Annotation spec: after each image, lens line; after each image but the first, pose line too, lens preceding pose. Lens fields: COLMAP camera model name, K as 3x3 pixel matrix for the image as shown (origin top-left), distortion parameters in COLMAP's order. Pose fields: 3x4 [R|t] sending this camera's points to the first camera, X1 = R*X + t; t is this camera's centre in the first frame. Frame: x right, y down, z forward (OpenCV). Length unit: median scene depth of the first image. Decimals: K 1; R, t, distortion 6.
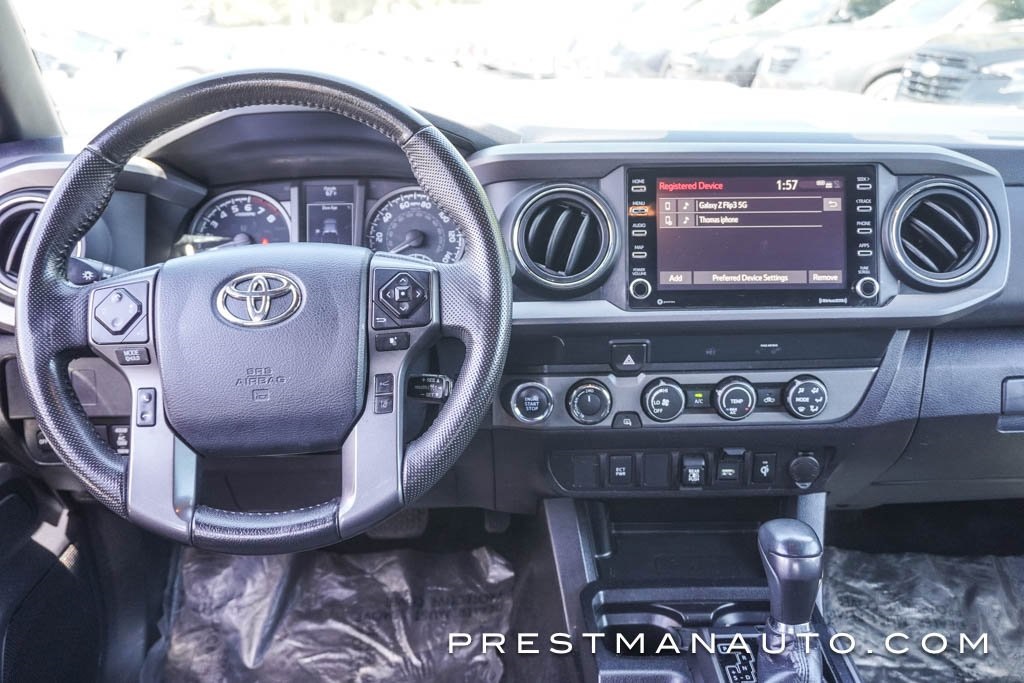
lens RADIAL K [[955.6, 0, 512.9], [0, 955.6, 335.6], [0, 0, 1]] dist [-0.021686, 0.000000]
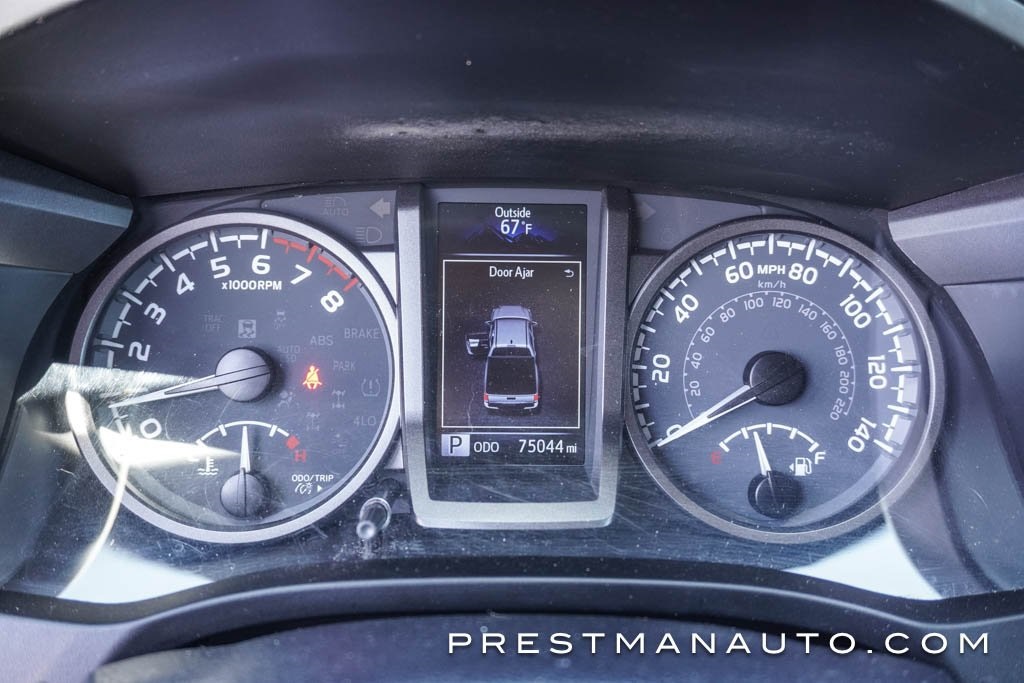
lens RADIAL K [[990.2, 0, 512.0], [0, 990.2, 344.2], [0, 0, 1]] dist [-0.001178, 0.000000]
pose [[0.999001, 0.027861, 0.034944, -0.203321], [-0.030708, 0.996011, 0.083783, -0.138189], [-0.032470, -0.084772, 0.995871, 0.659013]]
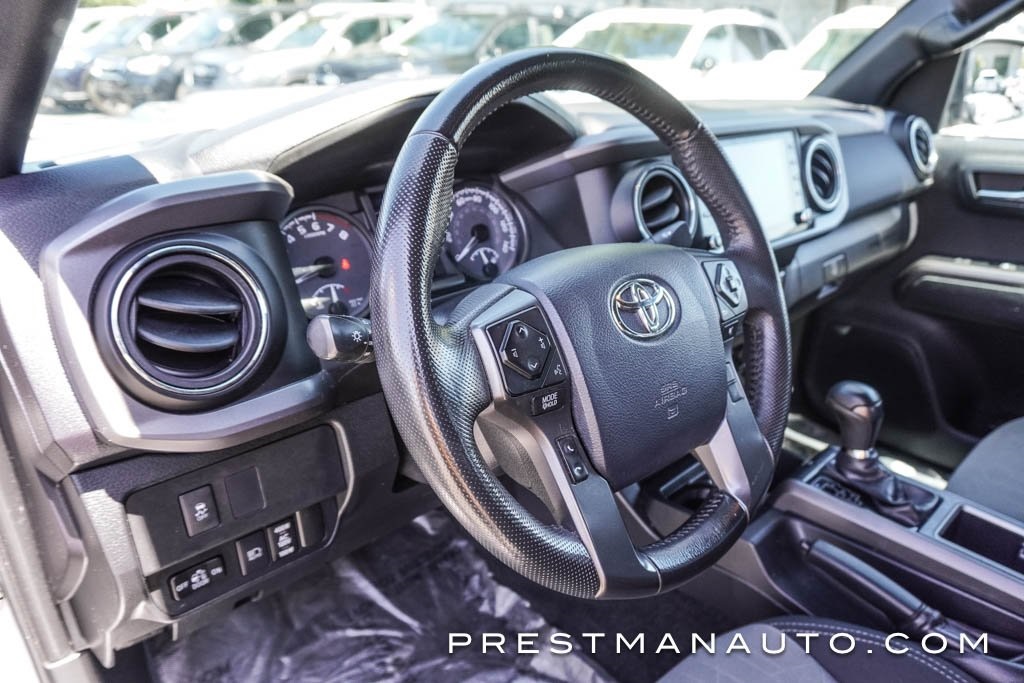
lens RADIAL K [[689.1, 0, 515.8], [0, 689.1, 344.3], [0, 0, 1]] dist [0.007904, 0.002880]
pose [[0.736357, -0.250052, 0.628691, -0.559076], [0.195104, 0.968204, 0.156572, -0.093932], [-0.647853, 0.007367, 0.761730, 0.417780]]
